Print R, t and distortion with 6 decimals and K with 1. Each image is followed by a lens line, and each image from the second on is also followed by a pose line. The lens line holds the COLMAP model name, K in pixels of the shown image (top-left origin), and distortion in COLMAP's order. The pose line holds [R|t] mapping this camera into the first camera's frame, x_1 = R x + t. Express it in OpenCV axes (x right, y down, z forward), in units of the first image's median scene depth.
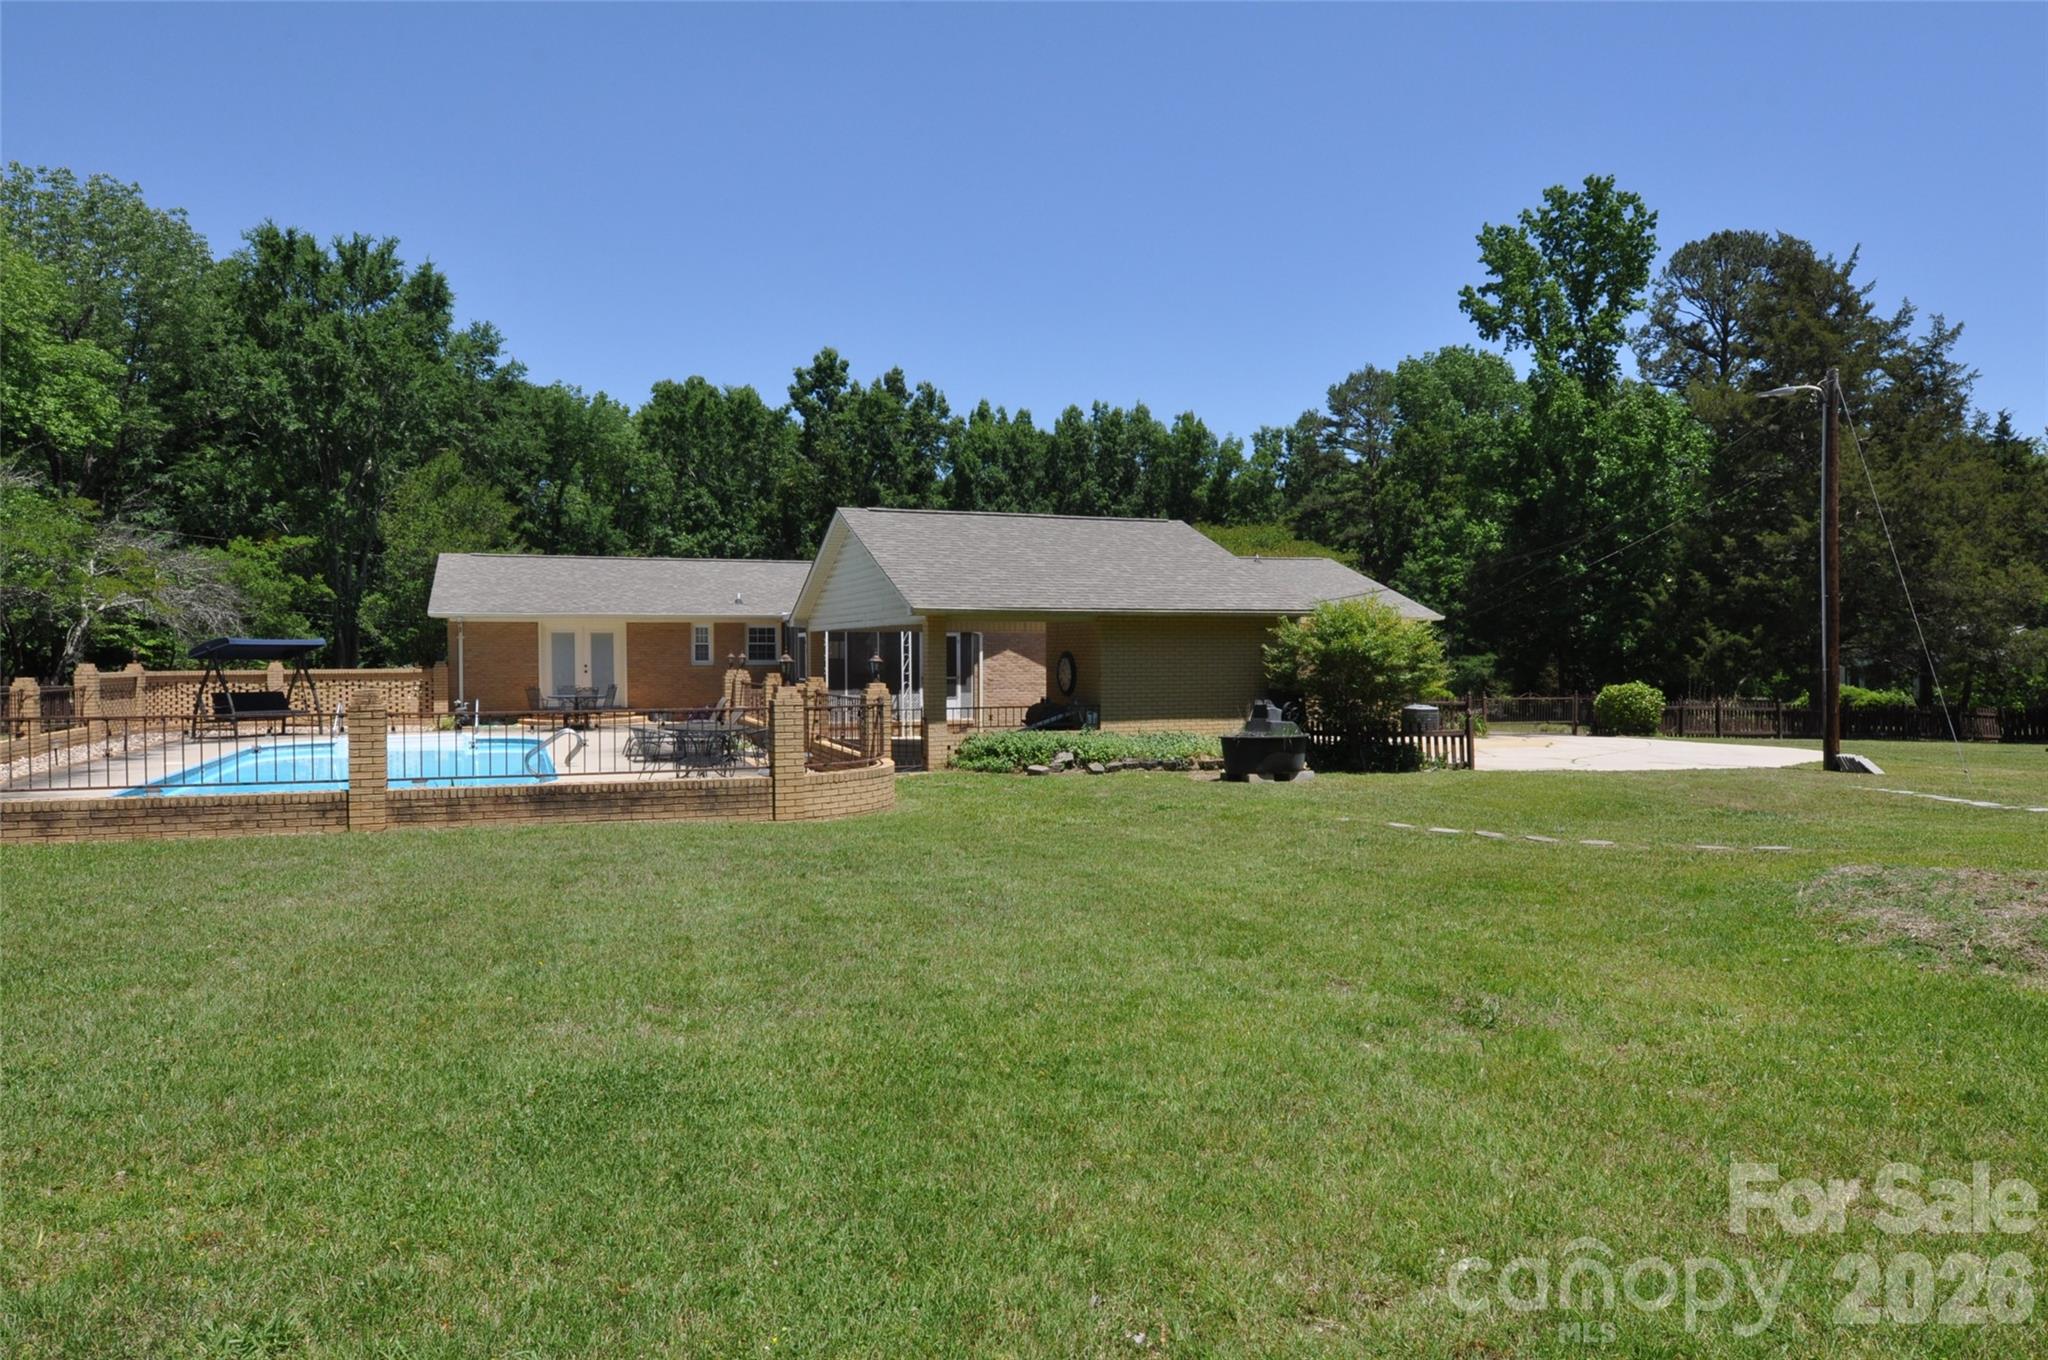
lens RADIAL K [[1242.8, 0, 1019.8], [0, 1242.8, 685.6], [0, 0, 1]] dist [-0.008148, -0.009202]
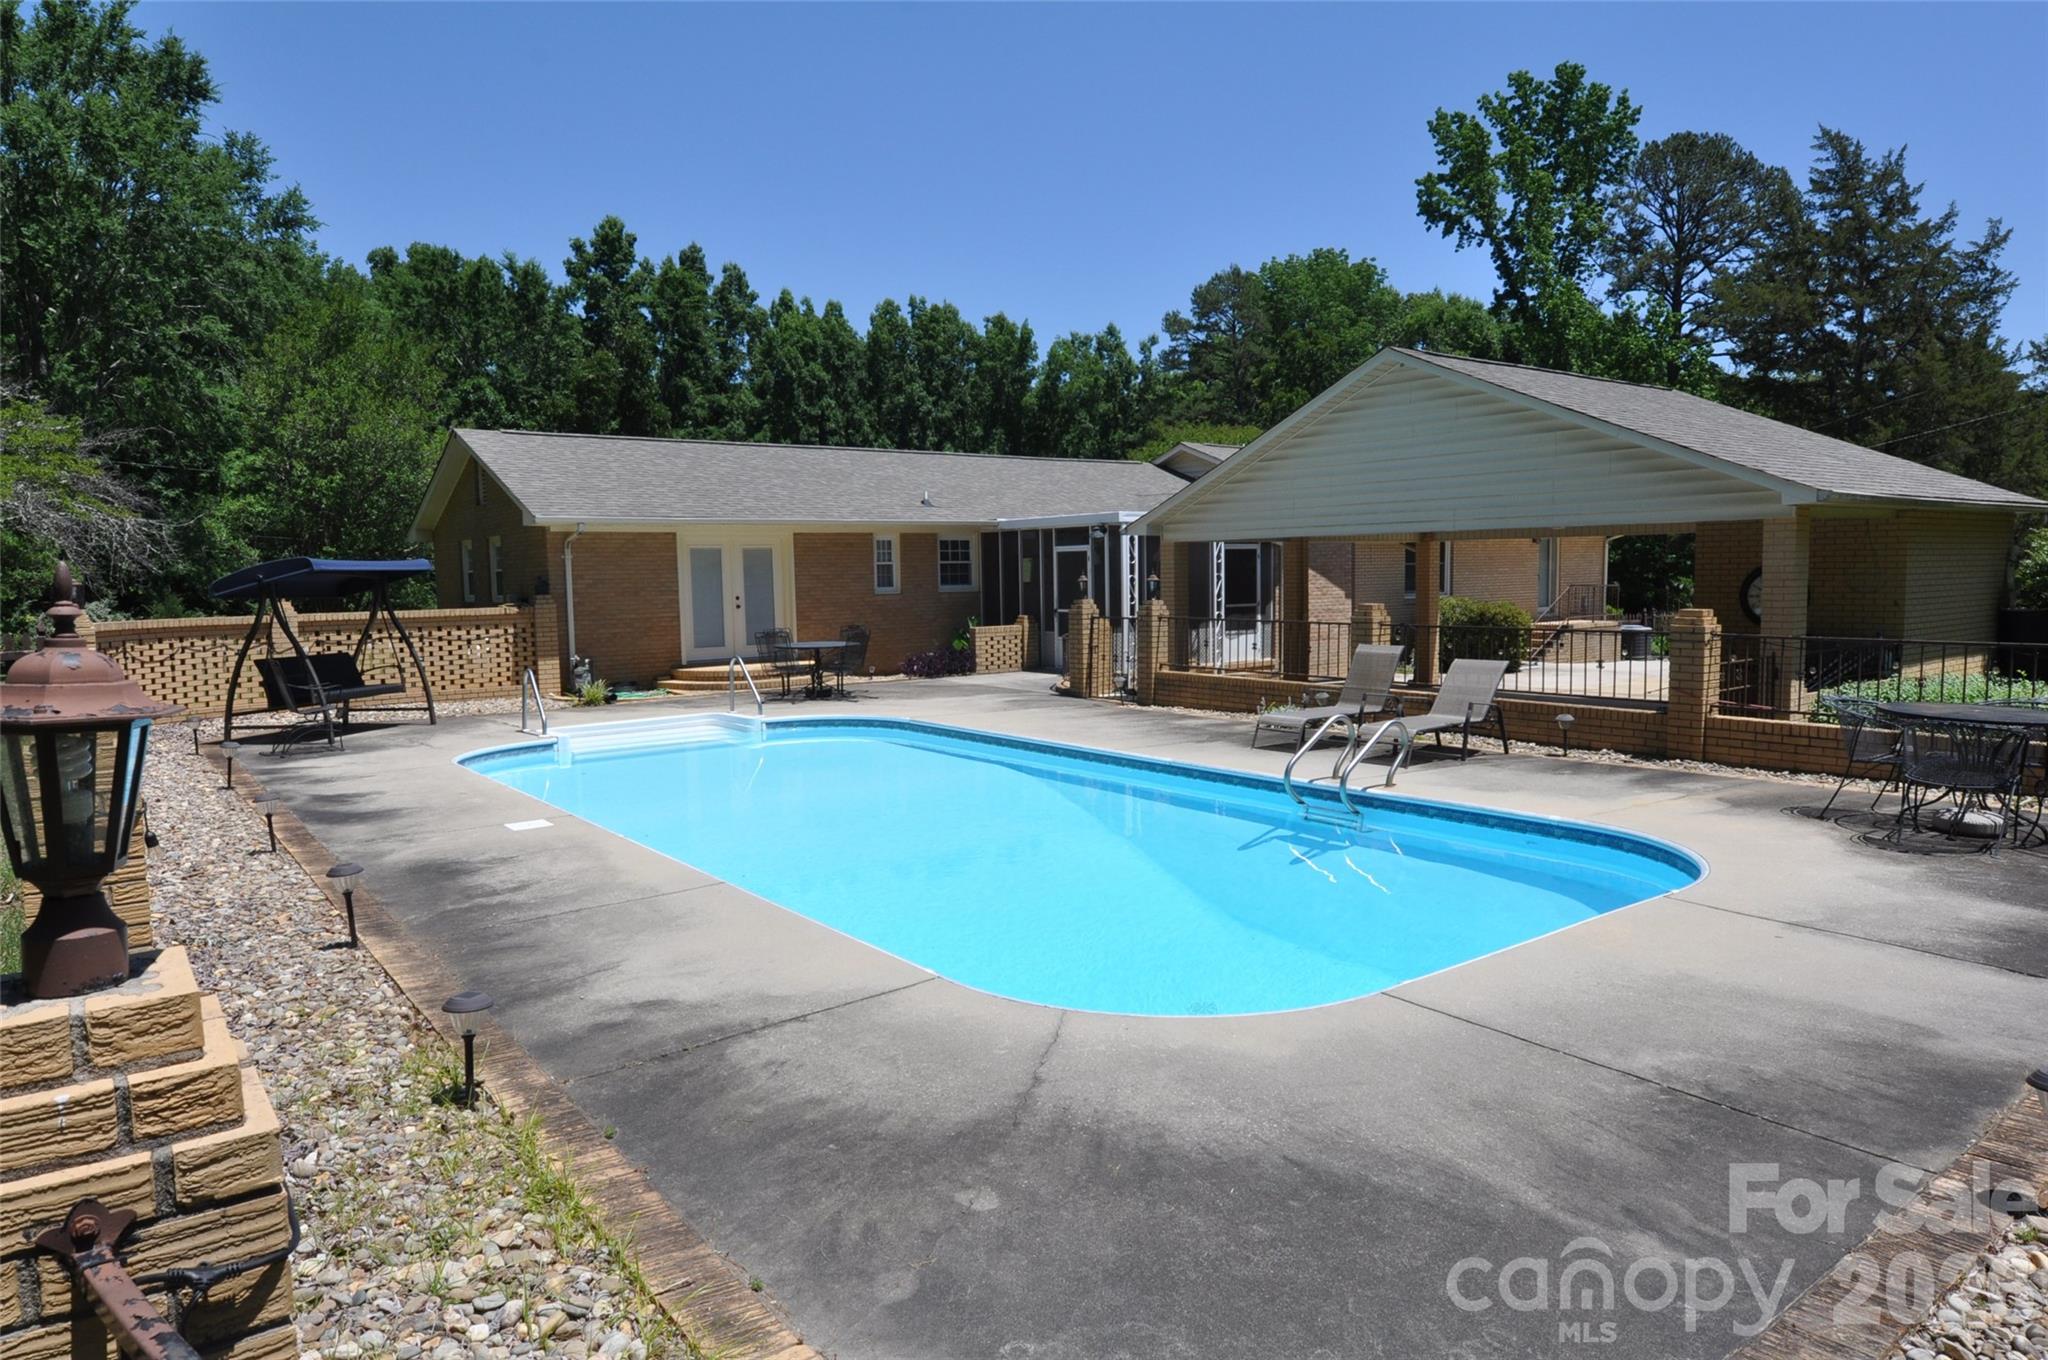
lens RADIAL K [[1242.8, 0, 1019.9], [0, 1242.8, 678.1], [0, 0, 1]] dist [-0.008148, -0.009202]
pose [[0.964162, -0.035772, 0.262893, -0.138372], [0.020729, 0.997997, 0.059774, -0.003459], [-0.264505, -0.052182, 0.962972, 0.113129]]
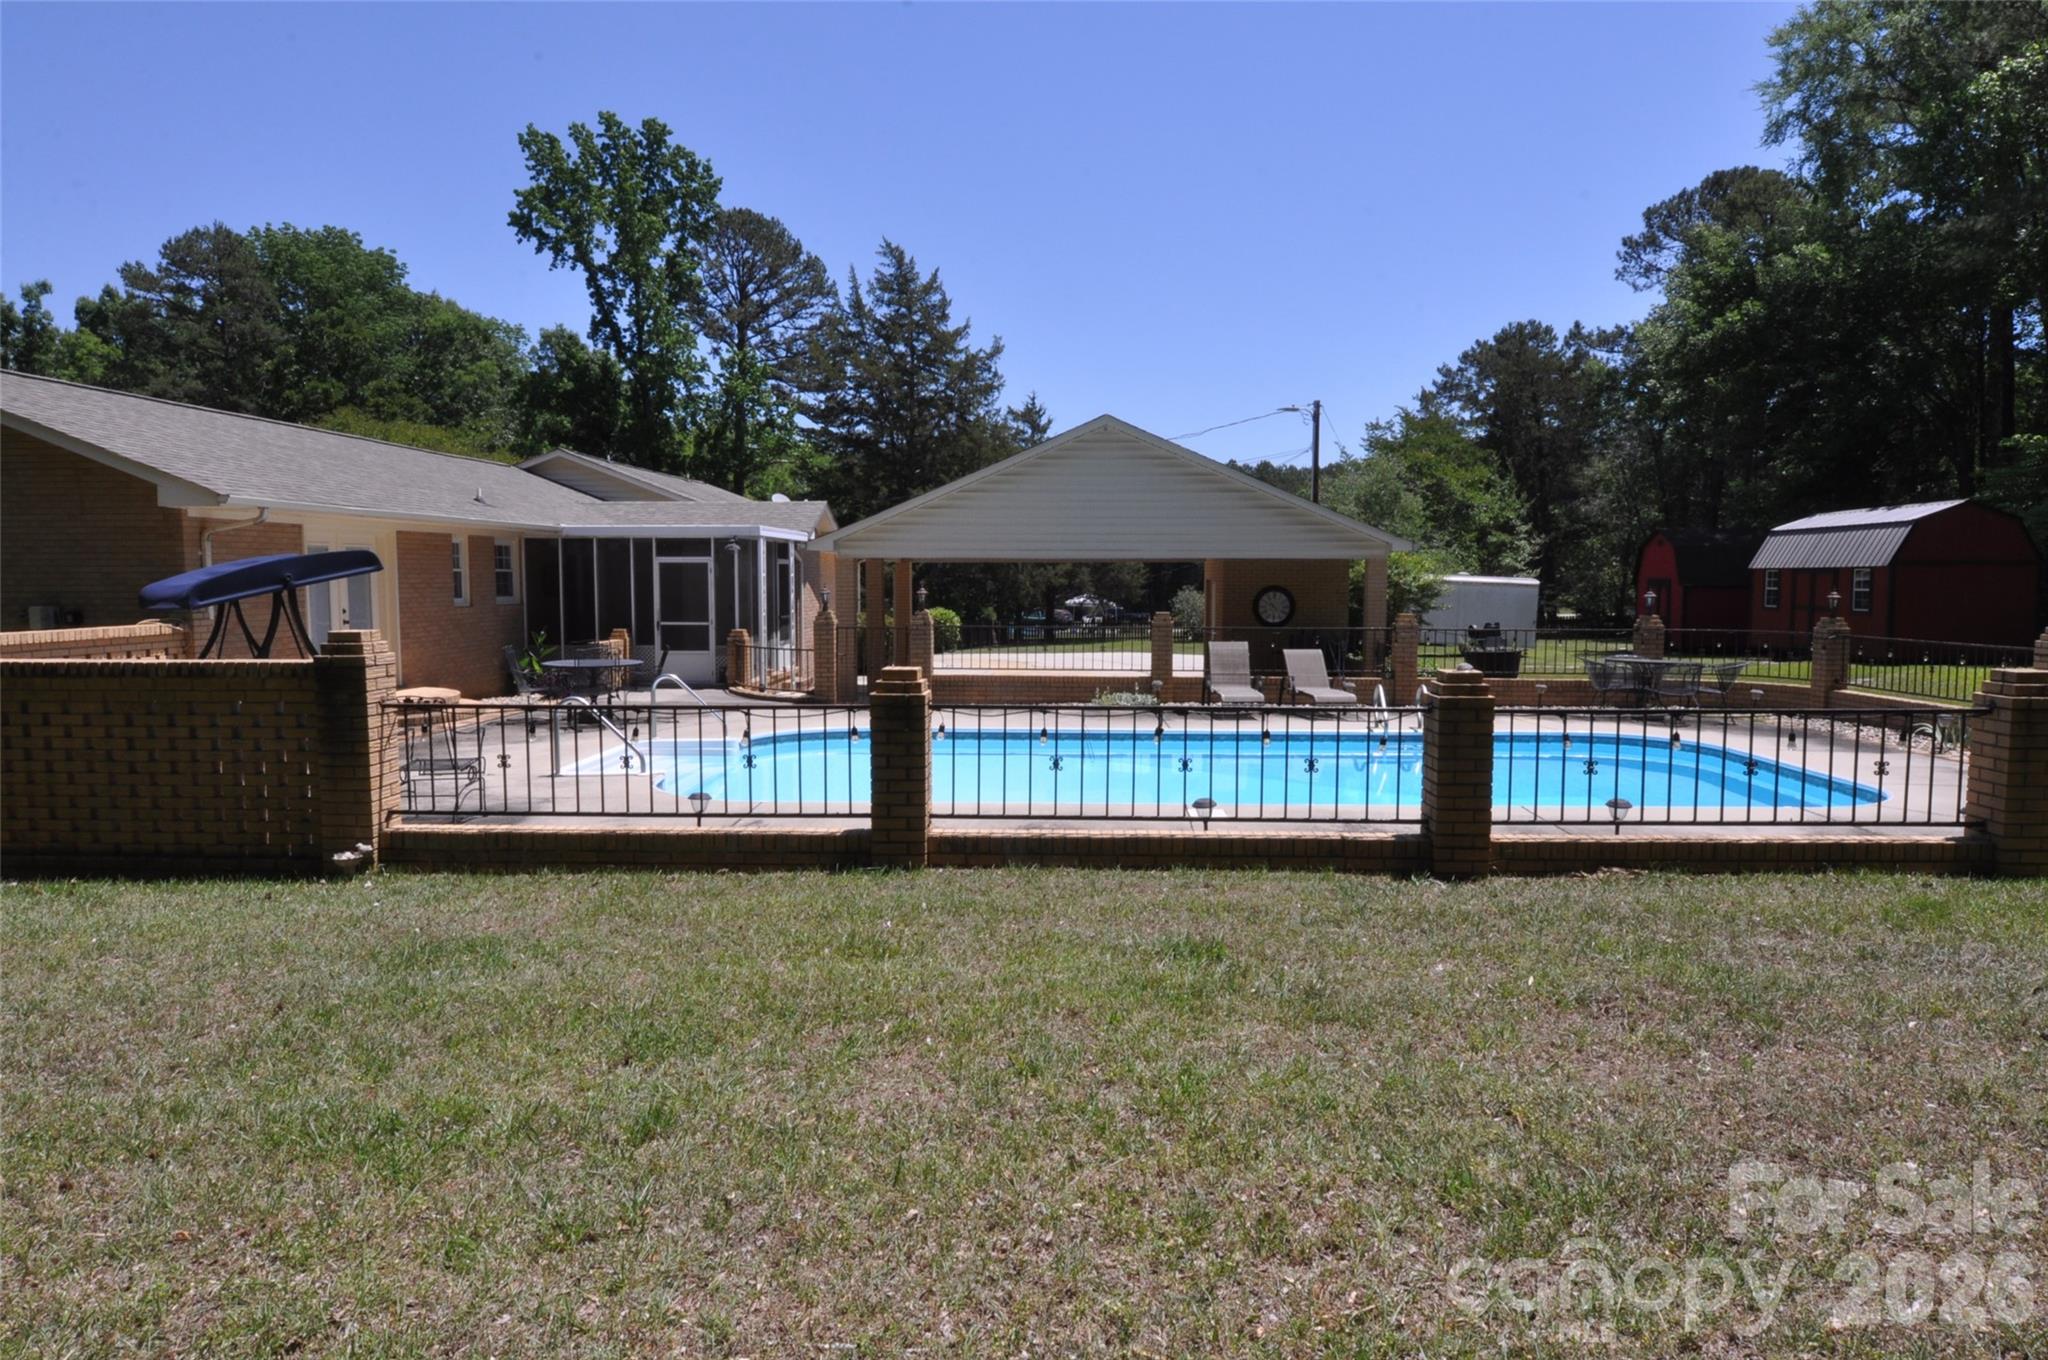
lens RADIAL K [[1242.8, 0, 1018.1], [0, 1242.8, 683.8], [0, 0, 1]] dist [-0.008148, -0.009202]
pose [[0.413267, -0.075164, 0.907502, -0.257583], [0.020743, 0.997106, 0.073139, -0.006491], [-0.910373, -0.011402, 0.413630, 0.191060]]
